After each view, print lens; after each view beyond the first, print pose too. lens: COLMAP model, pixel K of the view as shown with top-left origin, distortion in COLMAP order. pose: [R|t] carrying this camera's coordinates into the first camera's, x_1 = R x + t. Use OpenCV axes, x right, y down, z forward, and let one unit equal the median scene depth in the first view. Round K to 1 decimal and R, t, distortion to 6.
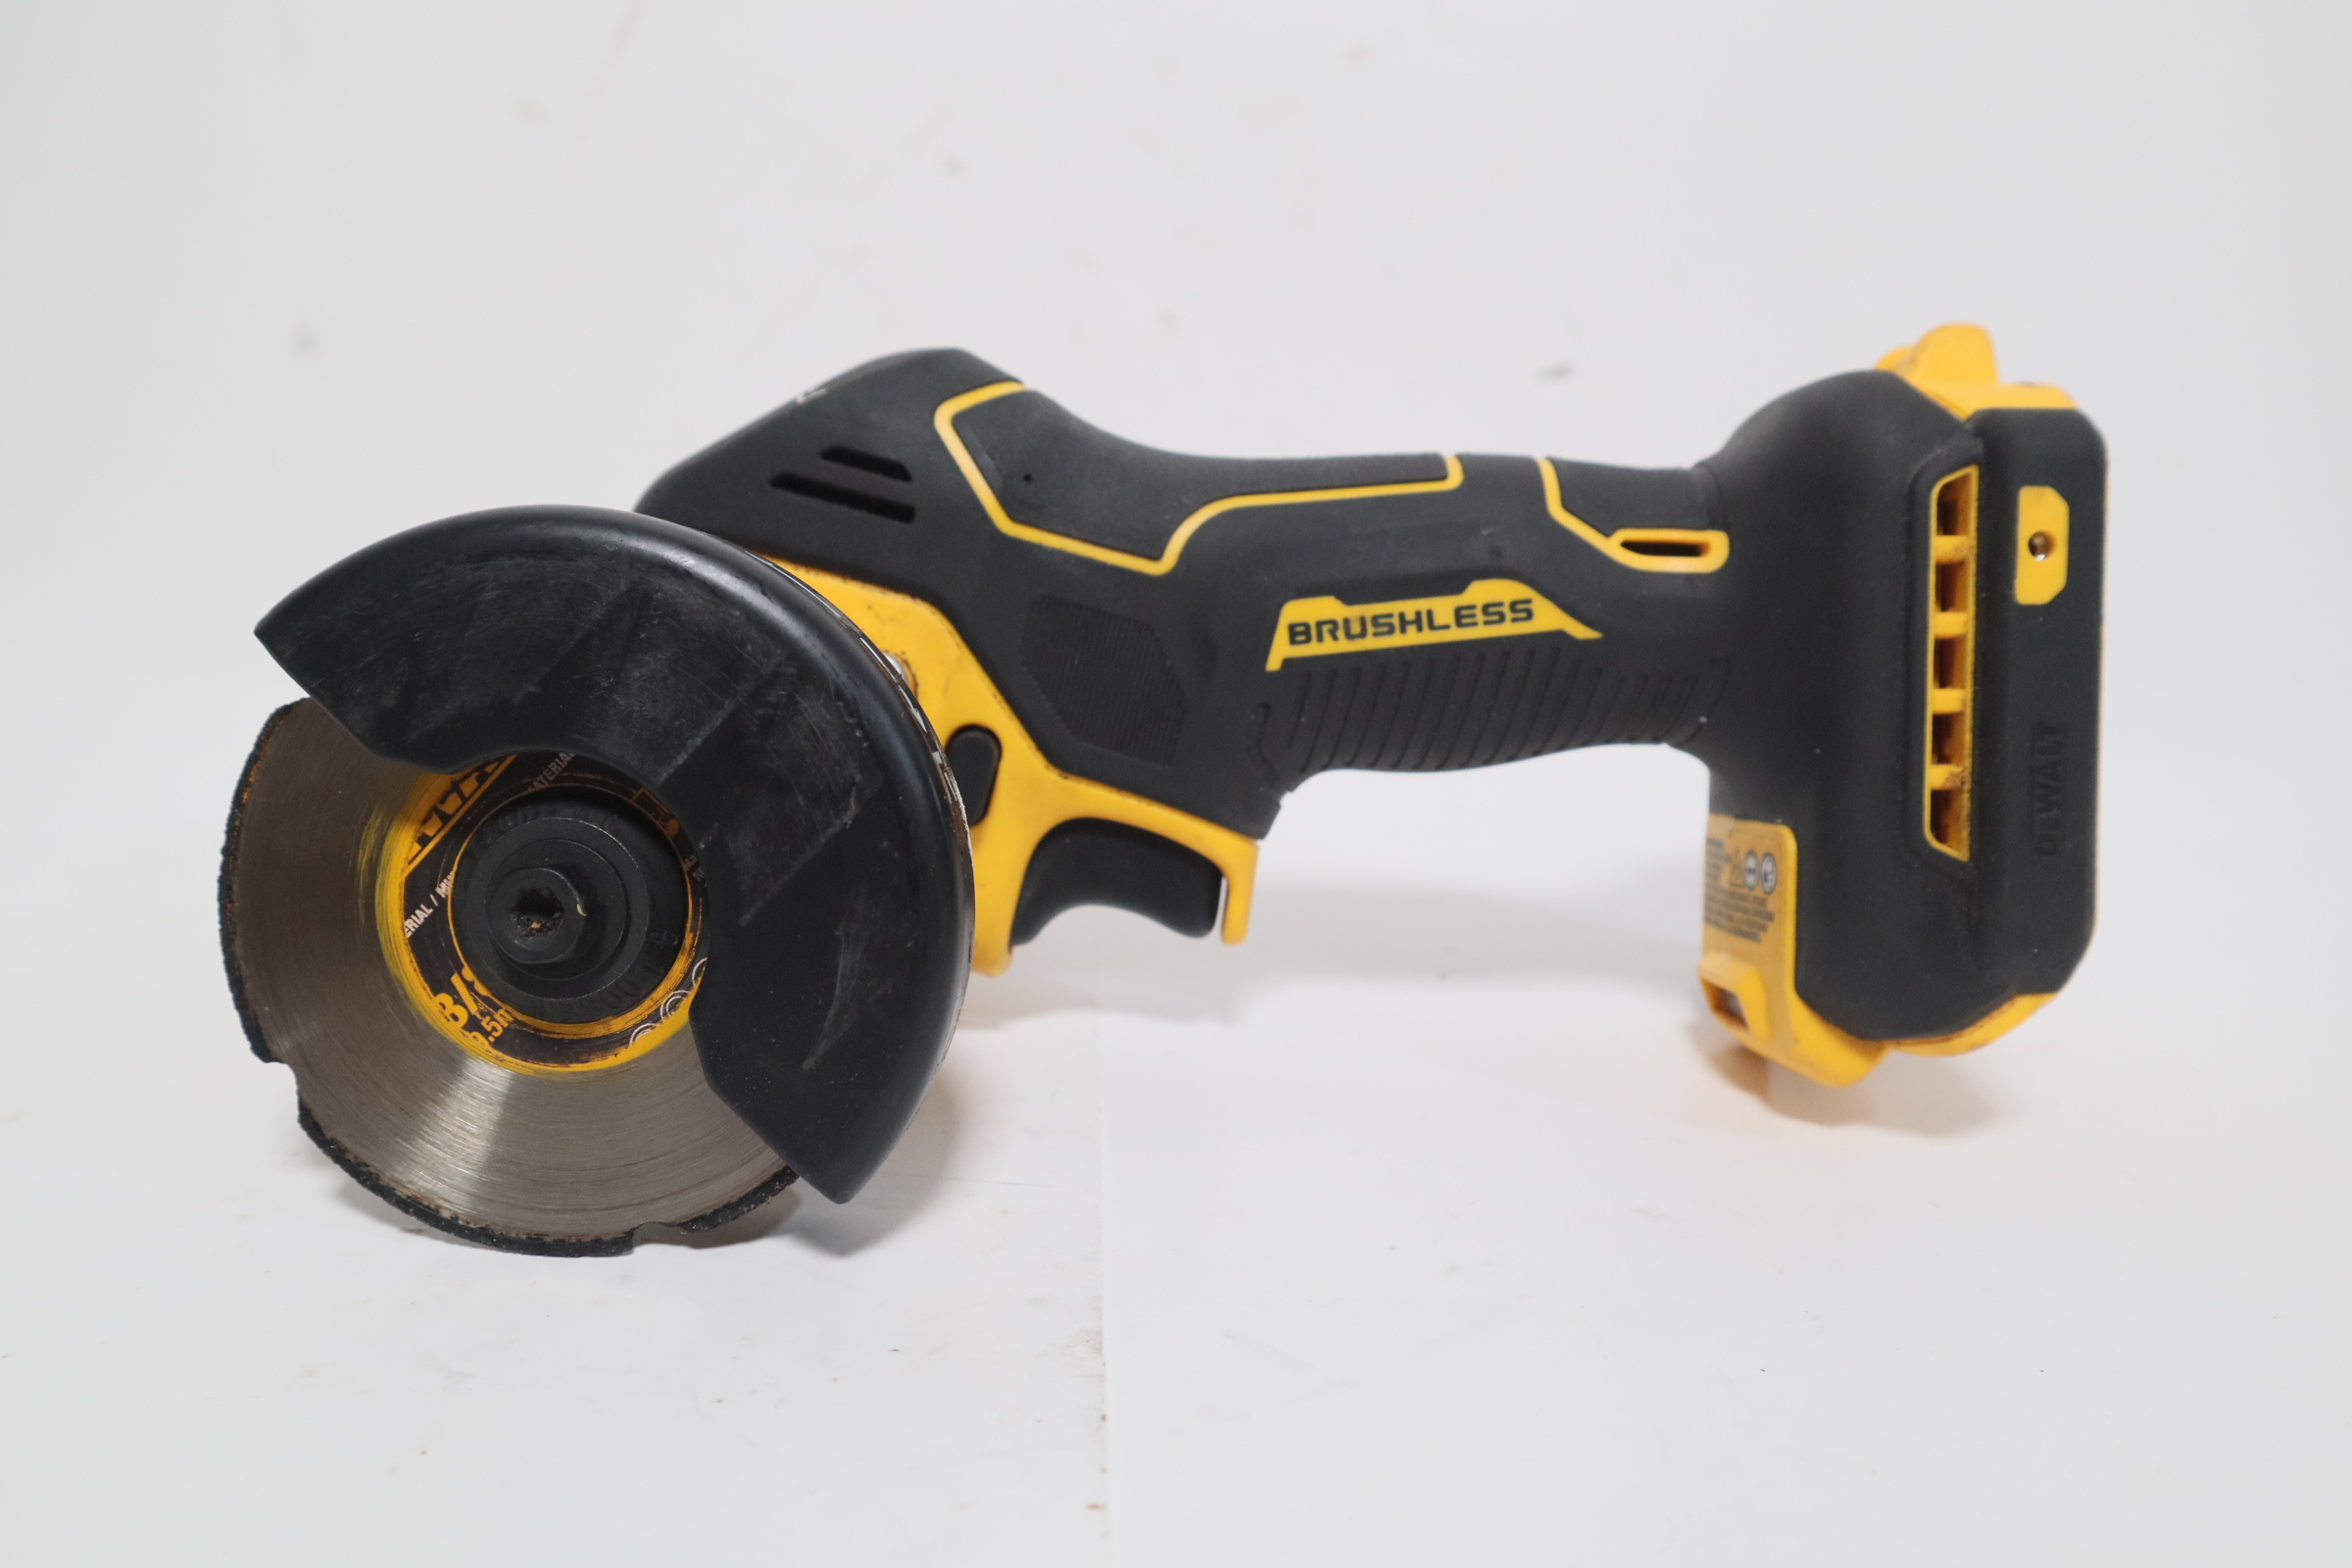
lens RADIAL K [[1262.8, 0, 1202.3], [0, 1262.8, 712.5], [0, 0, 1]] dist [0.001665, -0.000490]
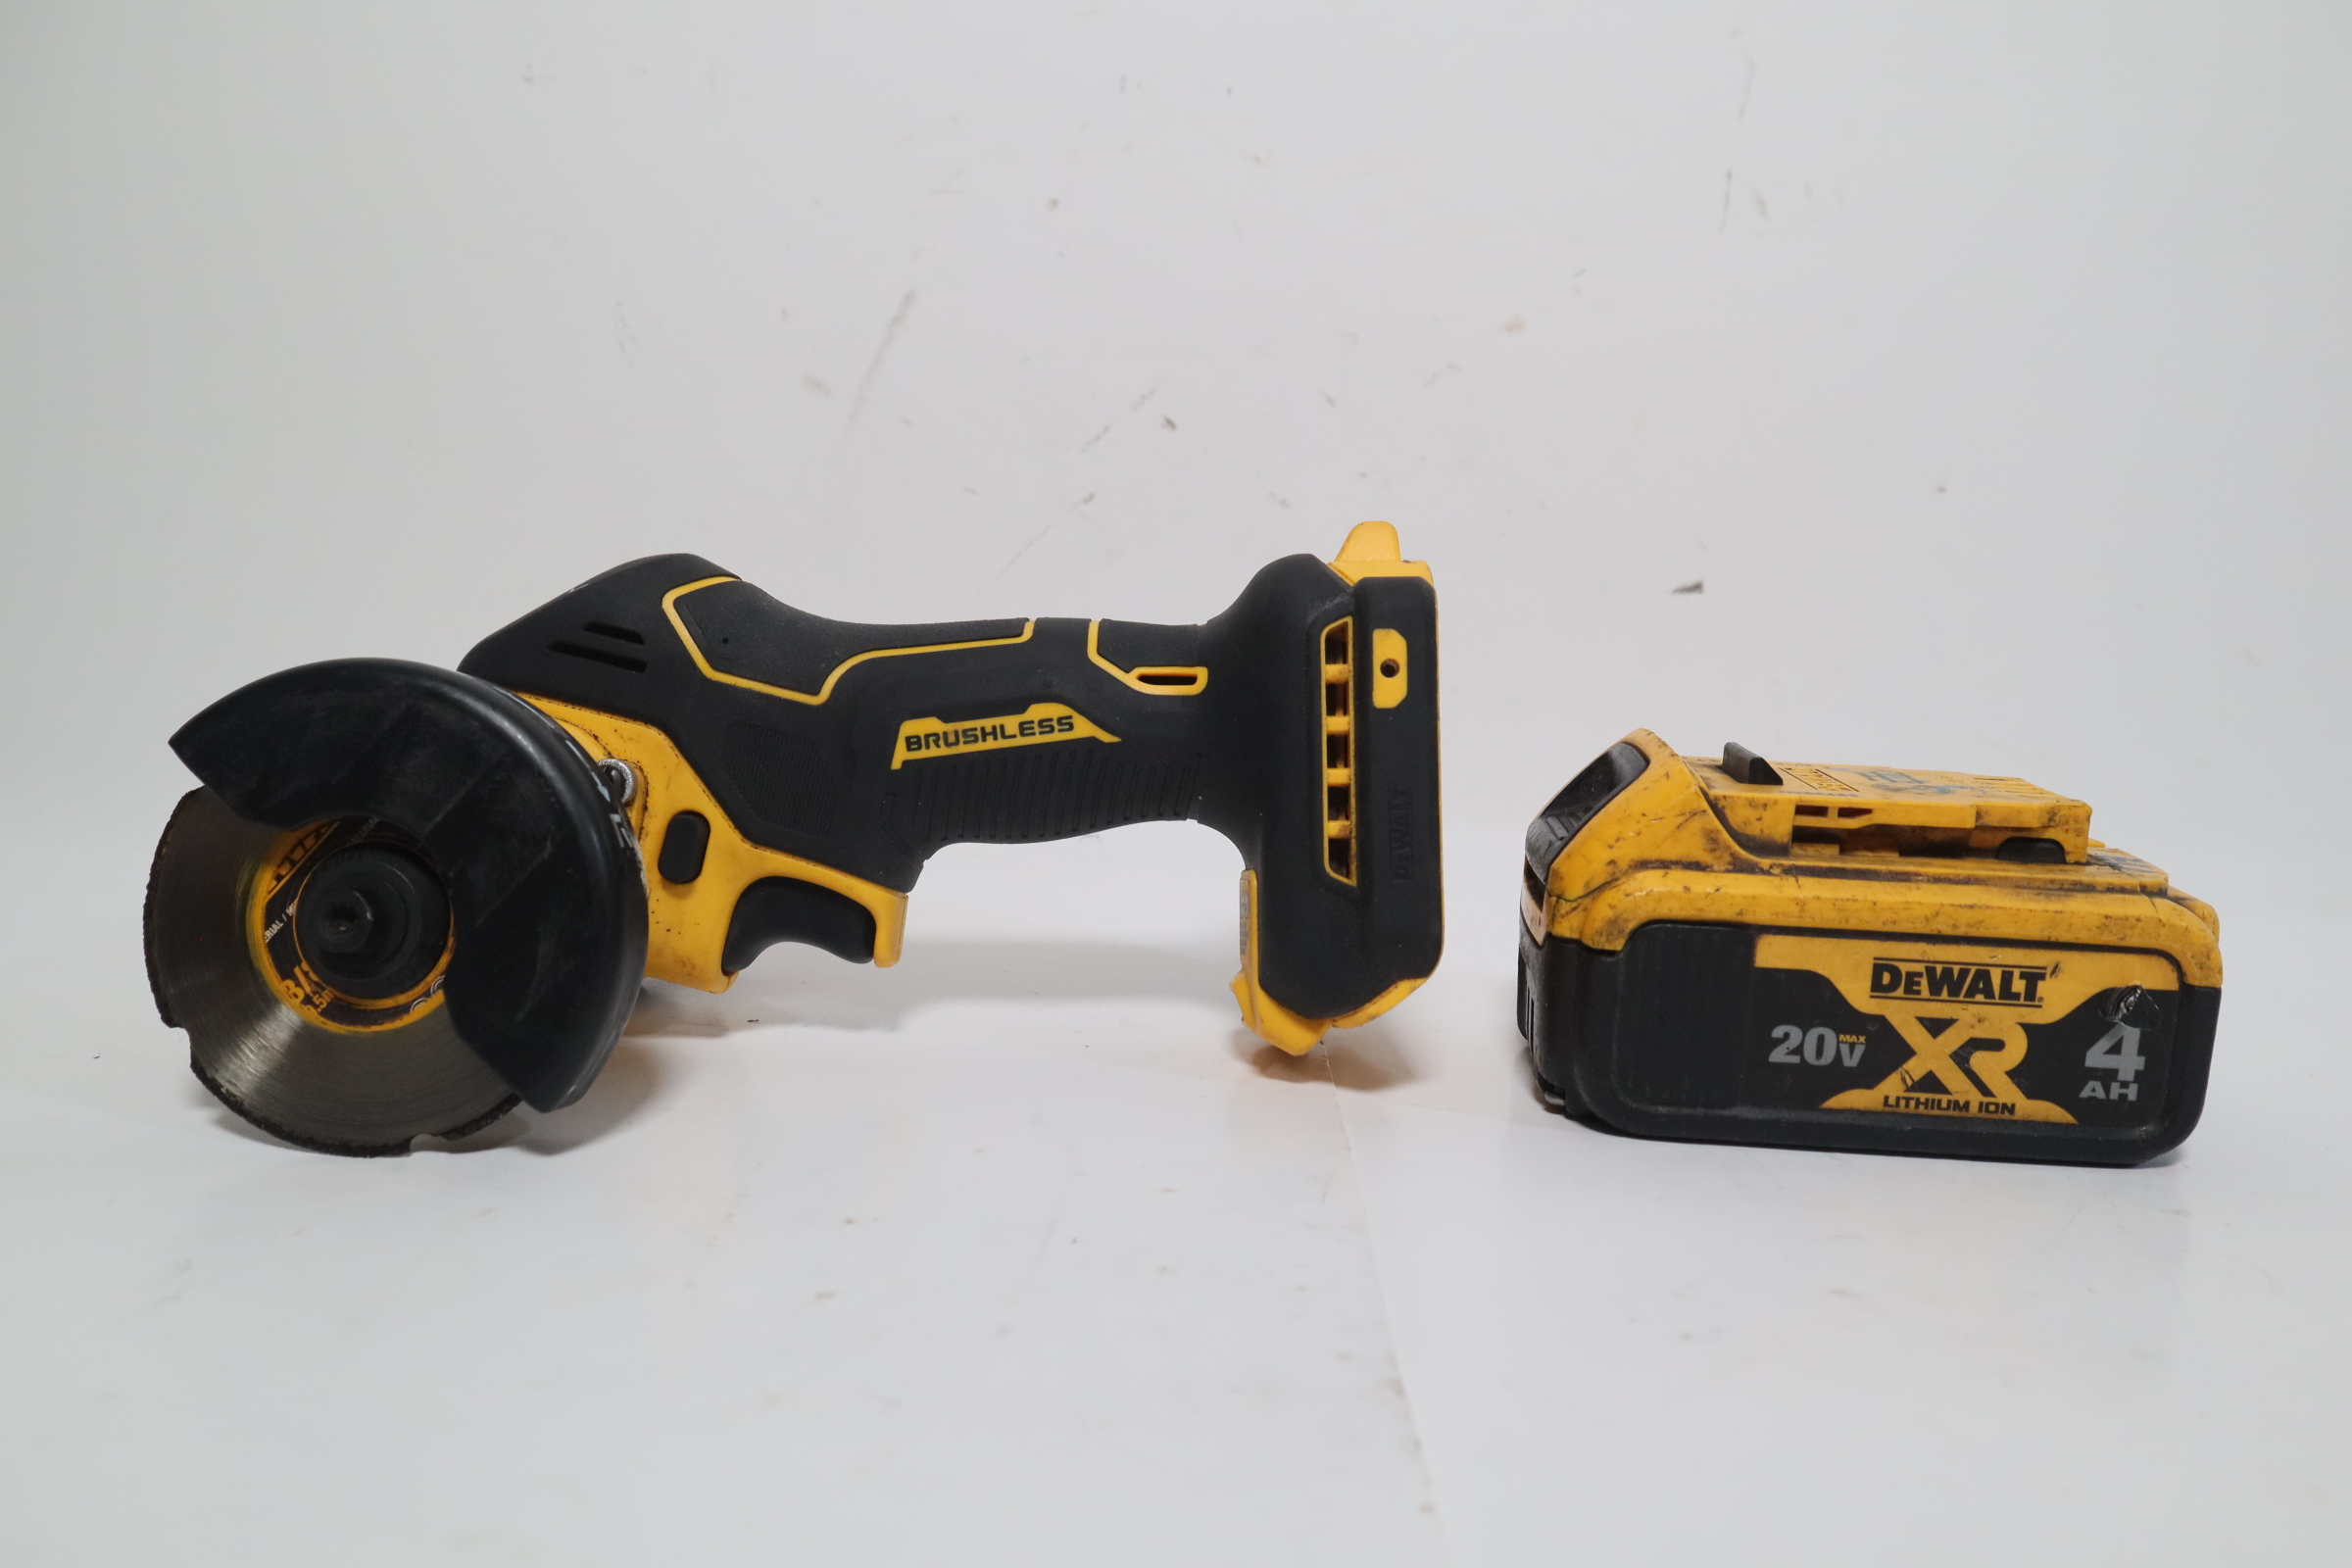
lens RADIAL K [[1185.1, 0, 1180.6], [0, 1185.1, 797.8], [0, 0, 1]] dist [-0.000446, -0.001000]
pose [[0.999722, -0.020590, -0.011518, 0.419856], [0.019666, 0.996970, -0.075264, 0.113738], [0.013033, 0.075017, 0.997097, -0.358664]]
